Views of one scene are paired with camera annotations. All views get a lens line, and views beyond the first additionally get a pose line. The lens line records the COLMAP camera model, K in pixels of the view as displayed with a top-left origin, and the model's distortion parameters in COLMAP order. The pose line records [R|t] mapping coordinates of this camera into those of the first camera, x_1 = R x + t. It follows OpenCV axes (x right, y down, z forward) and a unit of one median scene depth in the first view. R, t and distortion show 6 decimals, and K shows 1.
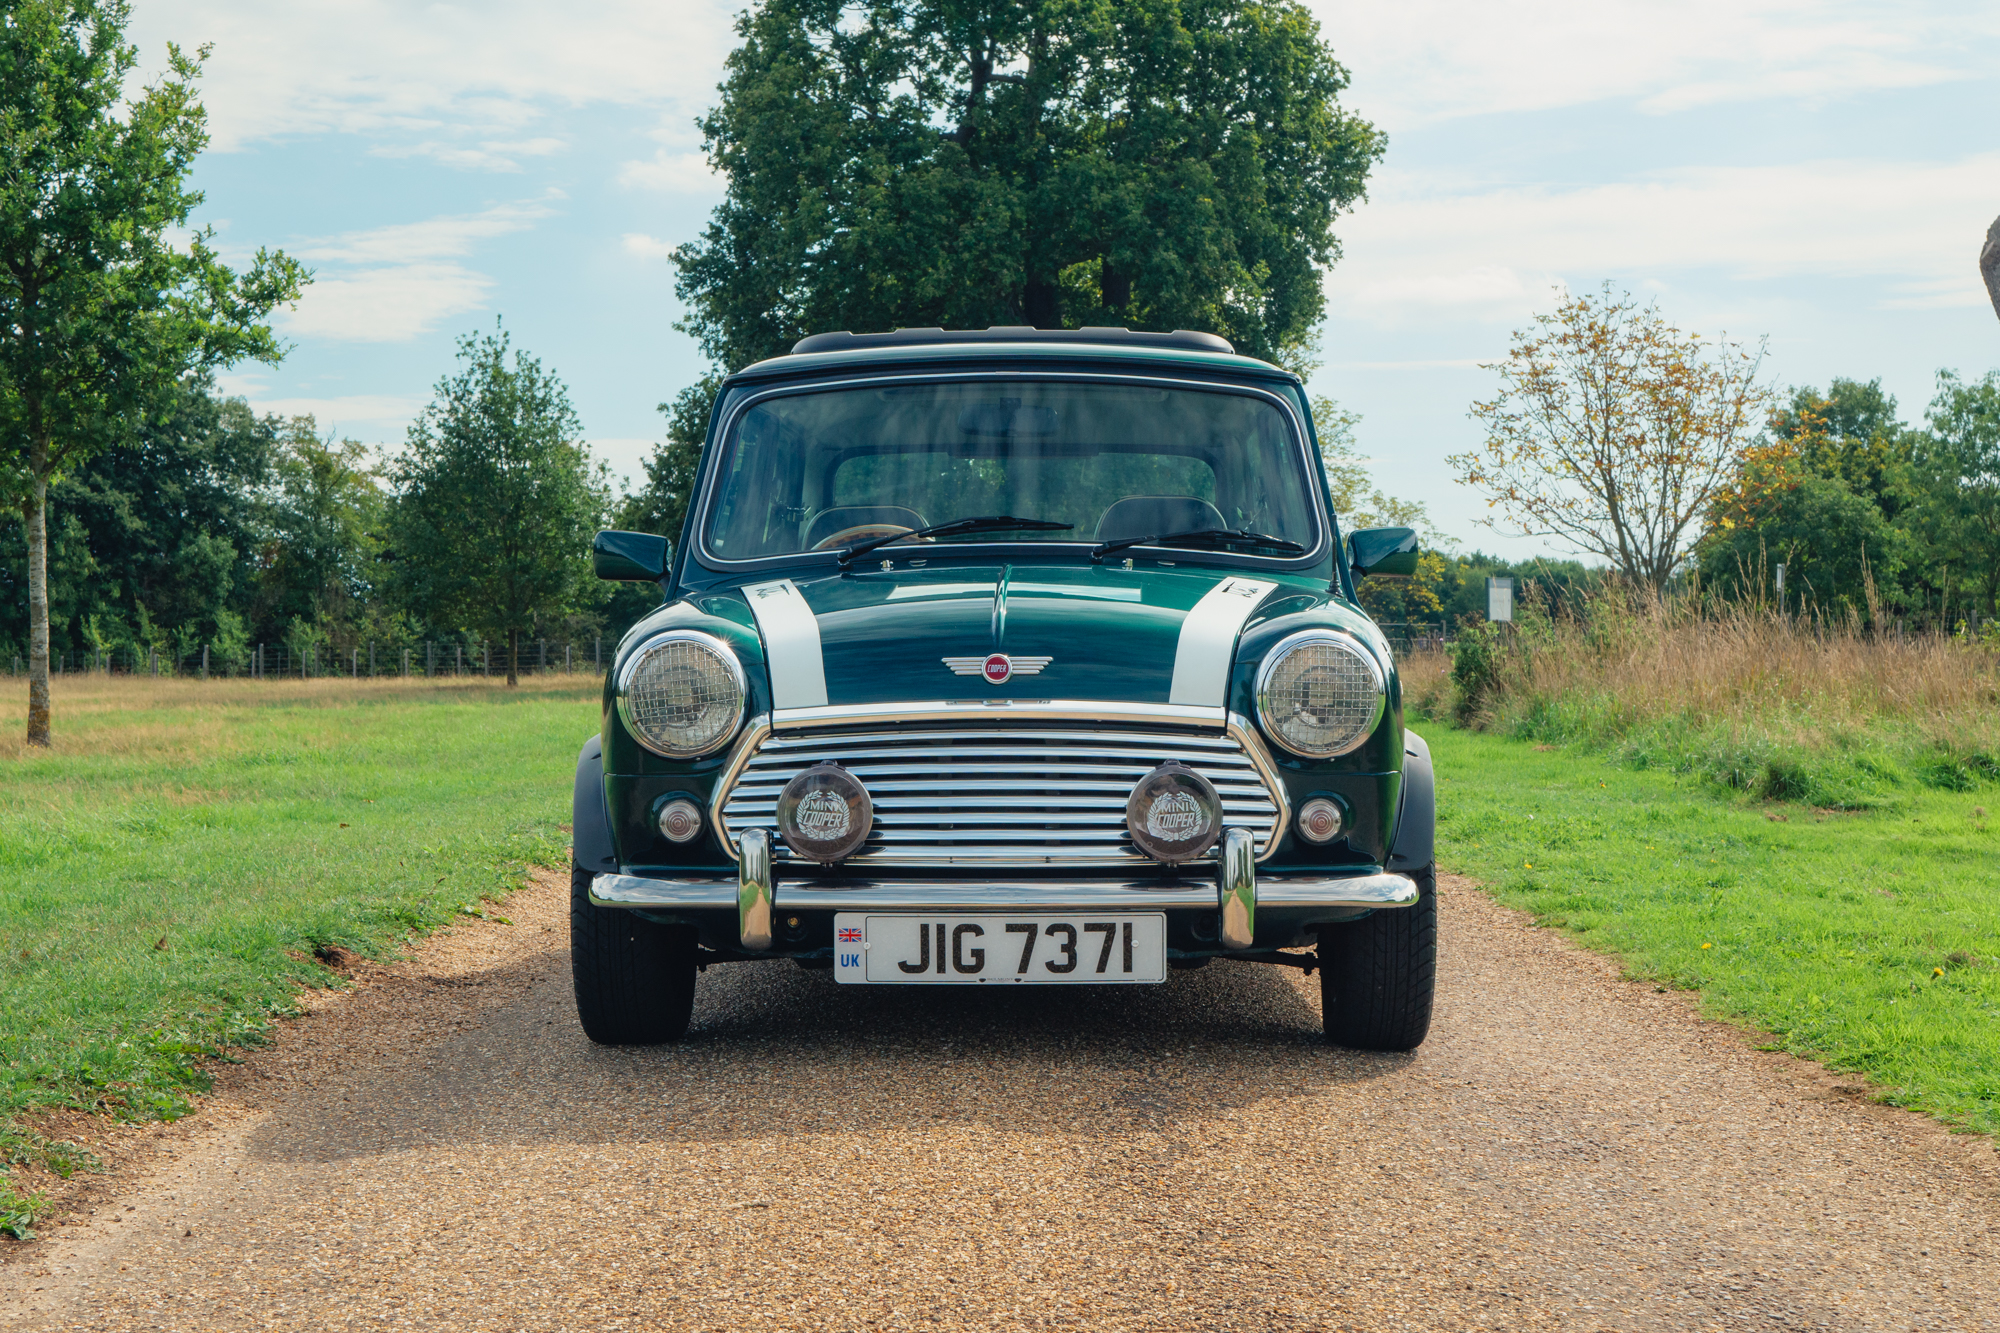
lens RADIAL K [[3164.2, 0, 1007.4], [0, 3164.2, 688.9], [0, 0, 1]] dist [-0.006335, 0.007501]
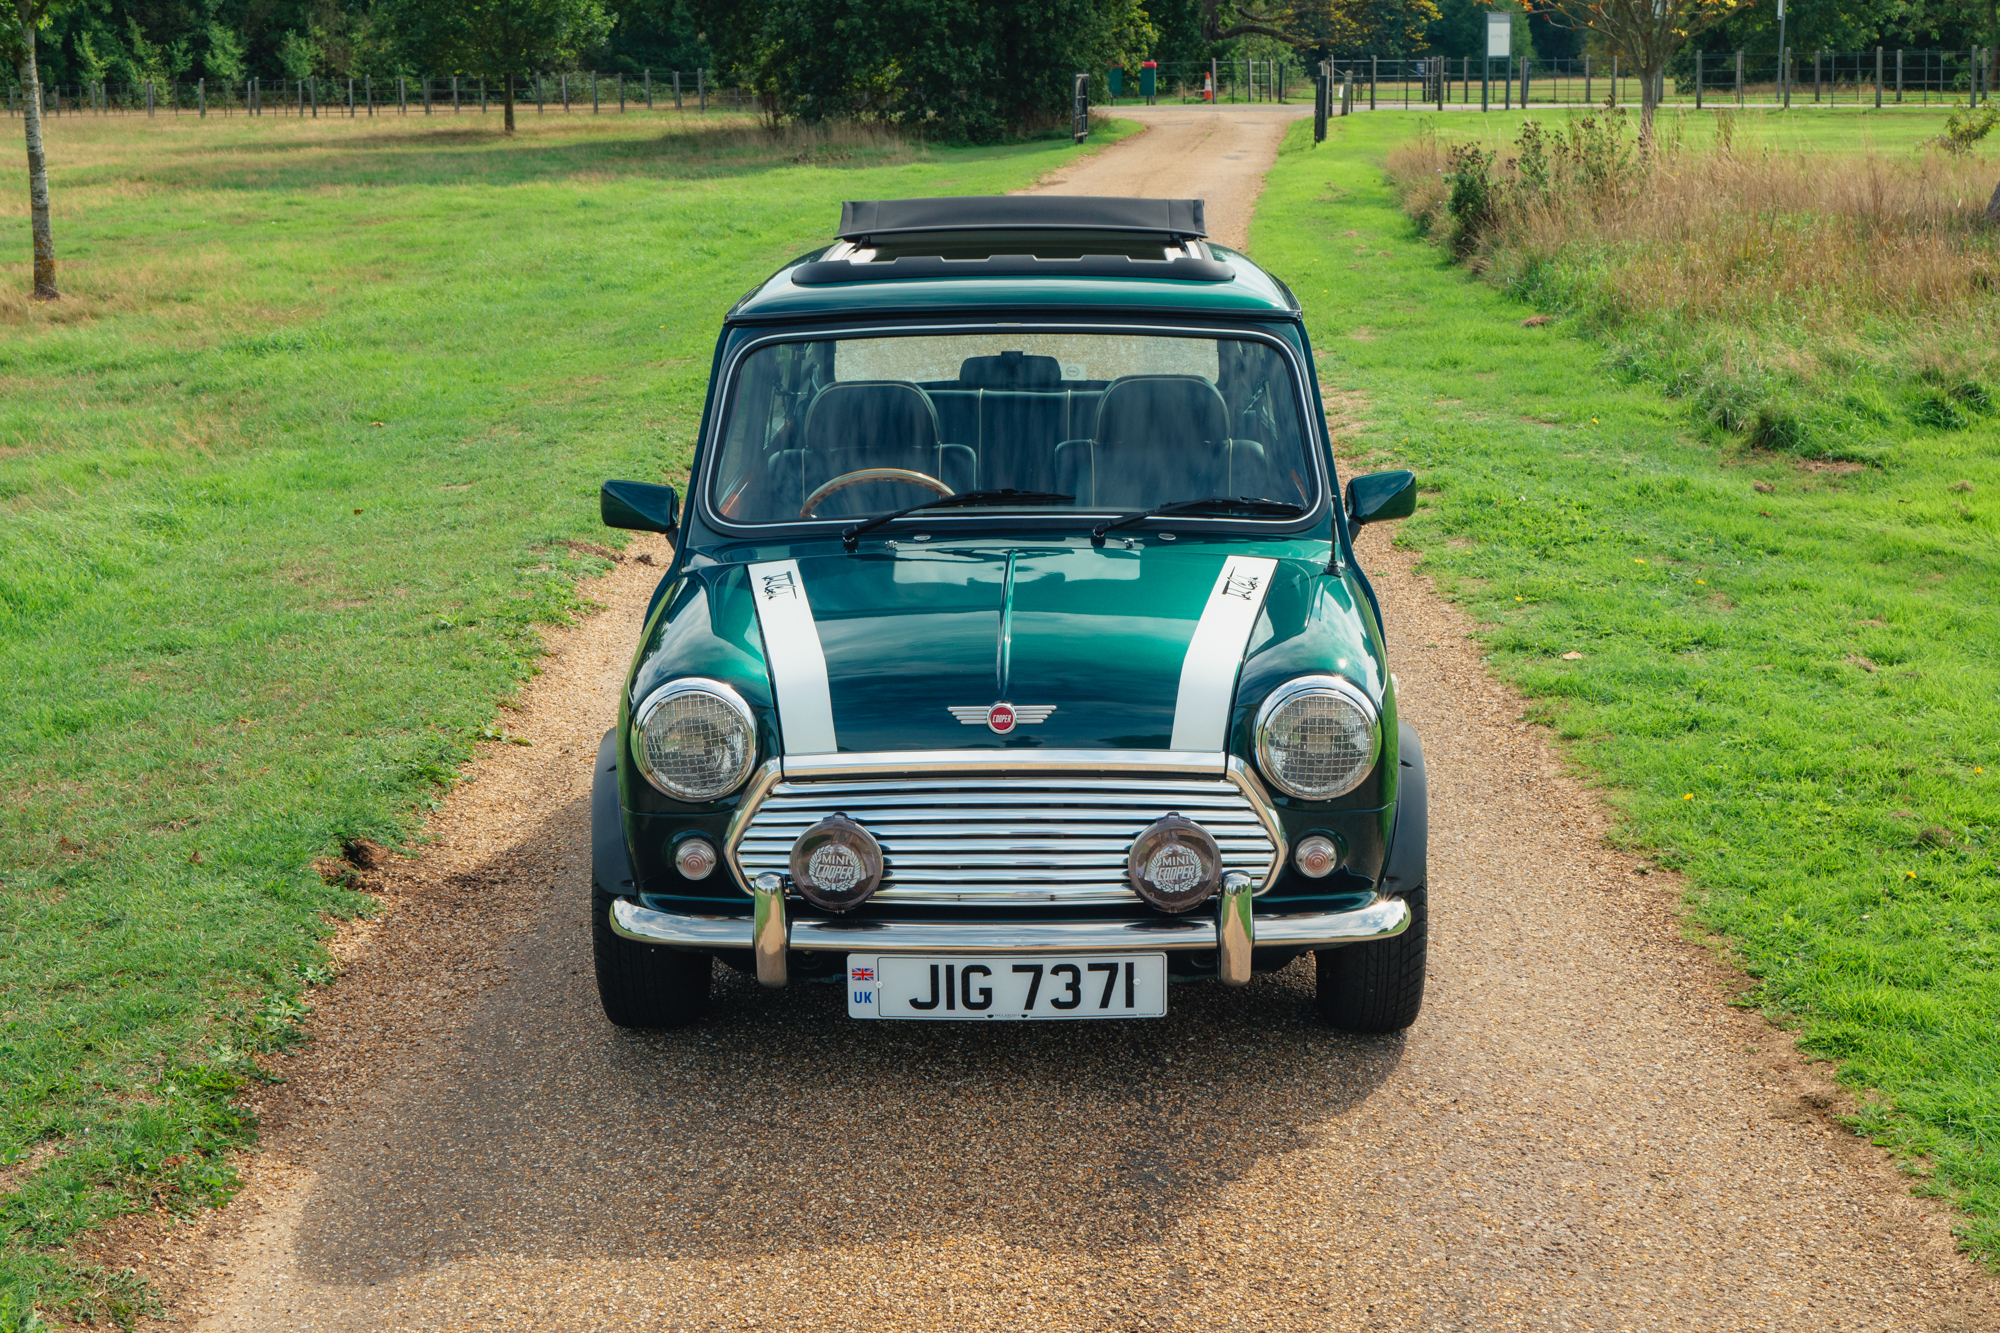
lens RADIAL K [[3123.2, 0, 1001.4], [0, 3123.2, 623.9], [0, 0, 1]] dist [-0.010815, 0.013787]
pose [[0.999970, -0.007450, -0.001976, -0.001261], [0.007682, 0.984120, 0.177338, -0.215874], [0.000623, -0.177348, 0.984148, 0.010184]]
